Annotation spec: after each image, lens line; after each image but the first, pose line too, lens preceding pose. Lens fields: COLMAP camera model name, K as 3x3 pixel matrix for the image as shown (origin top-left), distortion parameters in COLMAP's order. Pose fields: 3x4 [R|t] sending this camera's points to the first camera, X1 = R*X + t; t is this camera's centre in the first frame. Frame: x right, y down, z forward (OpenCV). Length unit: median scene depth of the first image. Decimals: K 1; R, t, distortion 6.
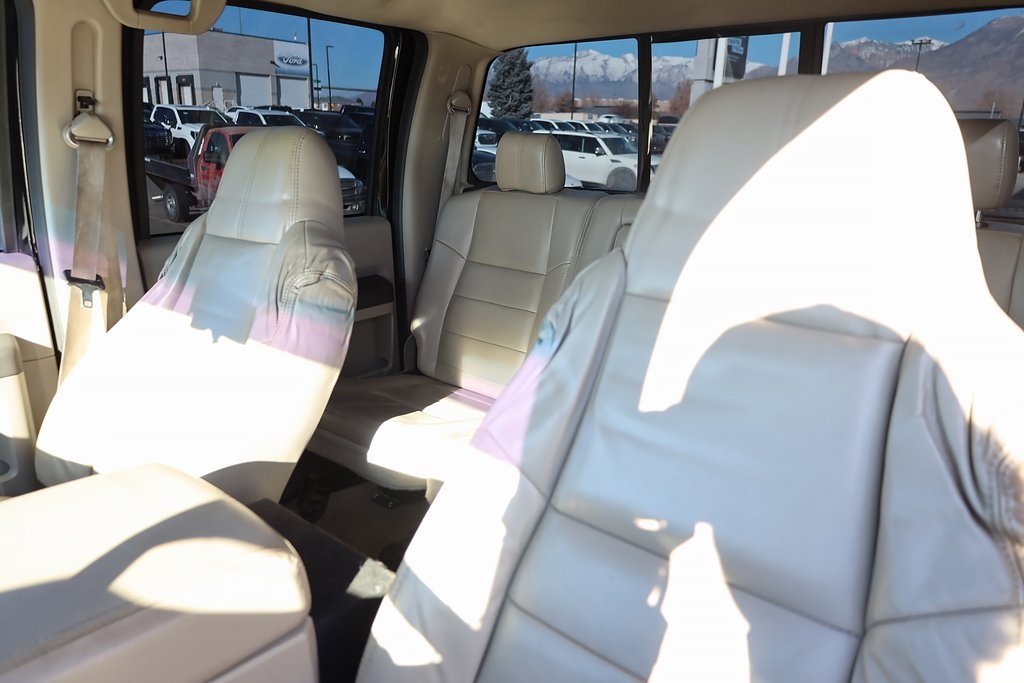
lens RADIAL K [[706.0, 0, 509.8], [0, 706.0, 345.2], [0, 0, 1]] dist [0.003903, -0.004480]
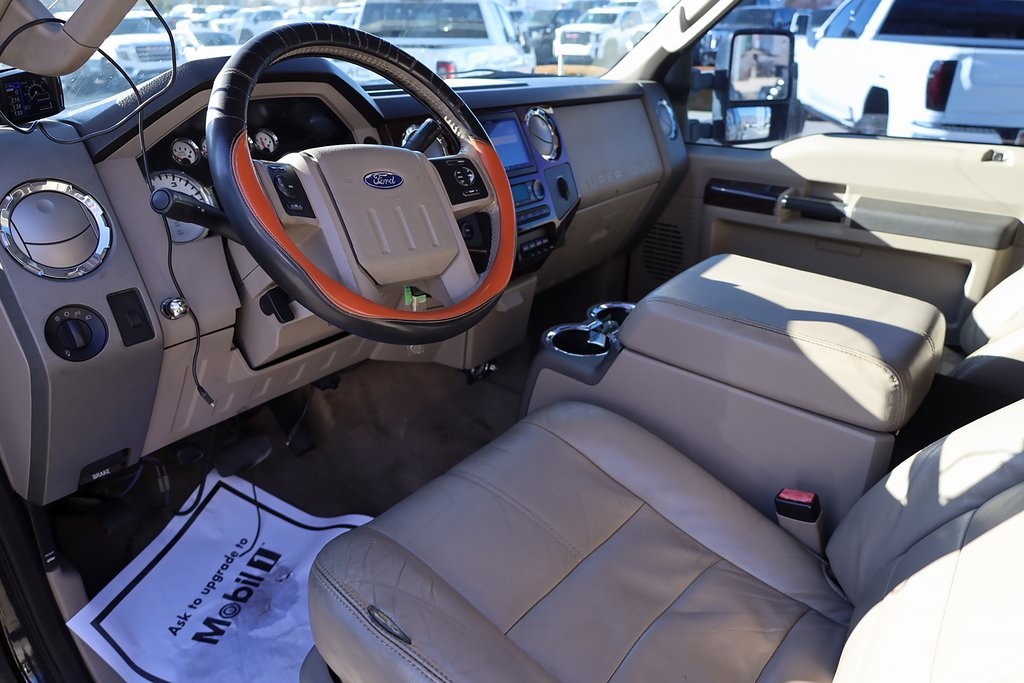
lens RADIAL K [[706.0, 0, 509.8], [0, 706.0, 345.2], [0, 0, 1]] dist [0.003903, -0.004480]
pose [[0.035134, 0.390895, -0.919765, 0.486865], [-0.308769, 0.879551, 0.362010, 0.003687], [0.950488, 0.271276, 0.151599, 0.089478]]
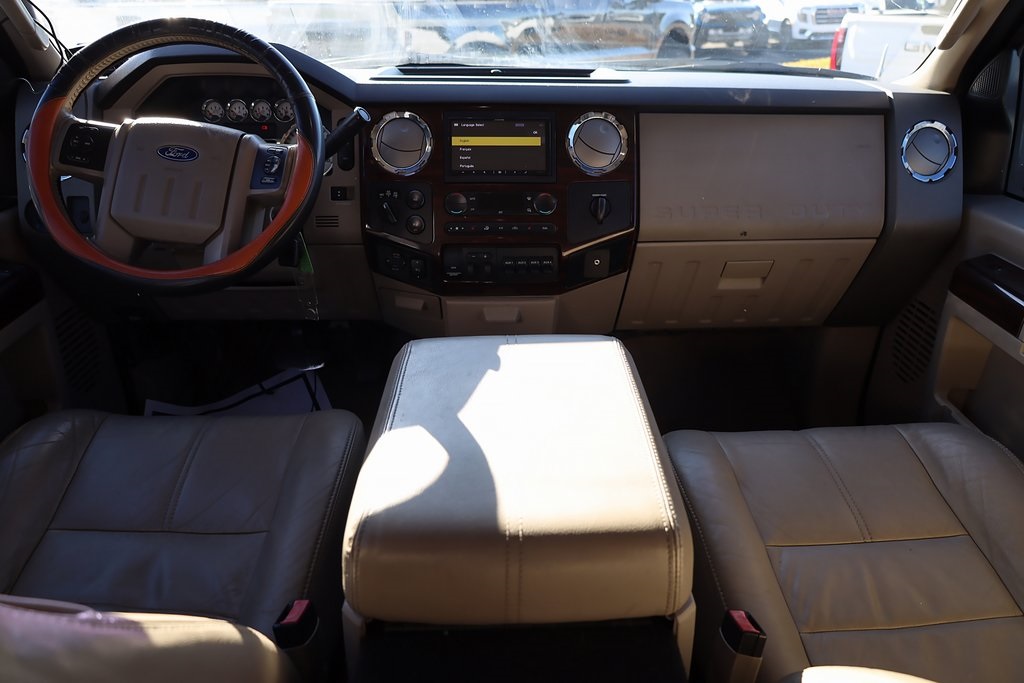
lens RADIAL K [[704.0, 0, 511.0], [0, 704.0, 346.0], [0, 0, 1]] dist [-0.005963, -0.007018]
pose [[-0.751363, 0.283501, -0.595886, -0.012737], [-0.215057, 0.748509, 0.627284, -0.309252], [0.623862, 0.599468, -0.501433, 0.901349]]
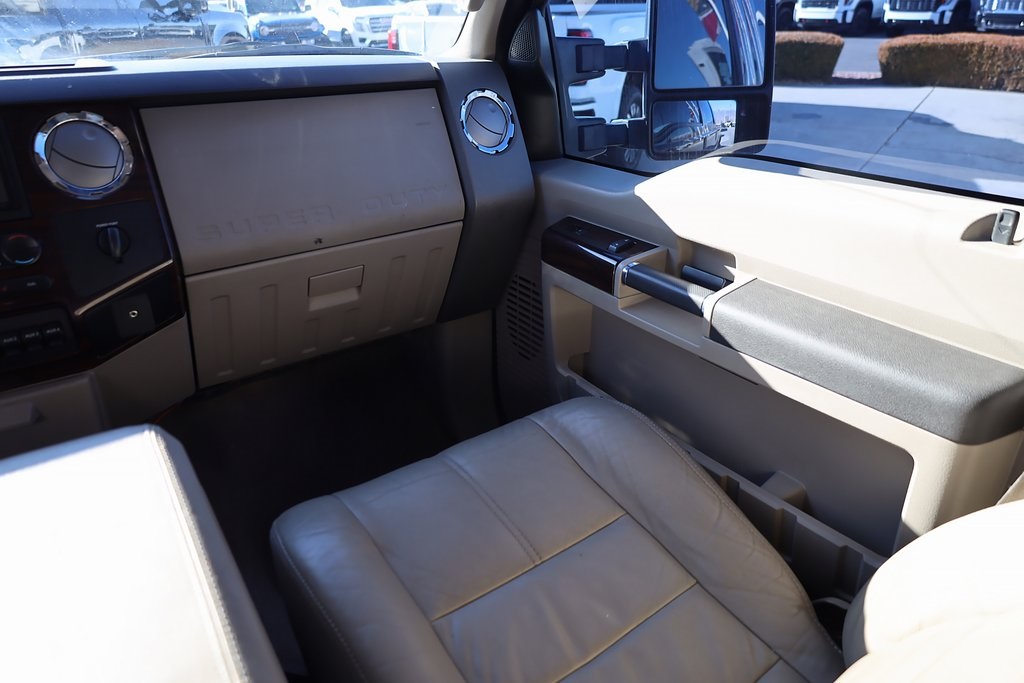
lens RADIAL K [[697.0, 0, 509.8], [0, 697.0, 343.4], [0, 0, 1]] dist [0.018990, -0.001320]
pose [[-0.294001, 0.410088, -0.863360, -0.231046], [-0.280391, 0.826535, 0.488079, -0.229904], [0.913753, 0.385574, -0.128017, 0.864872]]
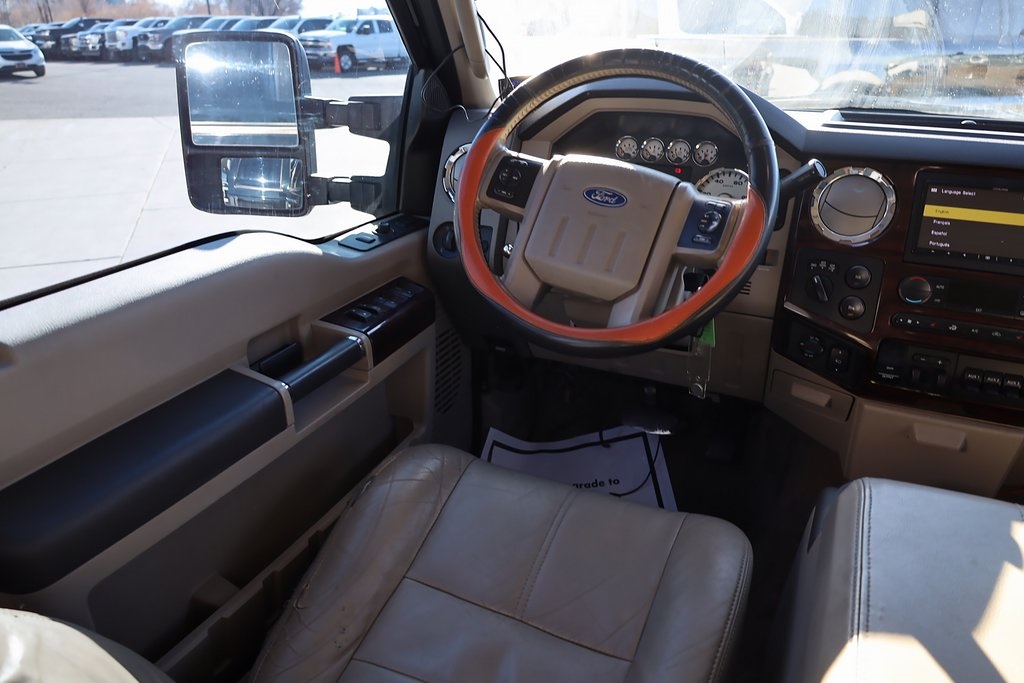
lens RADIAL K [[704.0, 0, 511.0], [0, 704.0, 346.0], [0, 0, 1]] dist [-0.005963, -0.007018]
pose [[-0.962856, 0.097369, -0.251848, 0.024636], [-0.097622, 0.744093, 0.660906, -0.231871], [0.251750, 0.660943, -0.706949, 0.687641]]
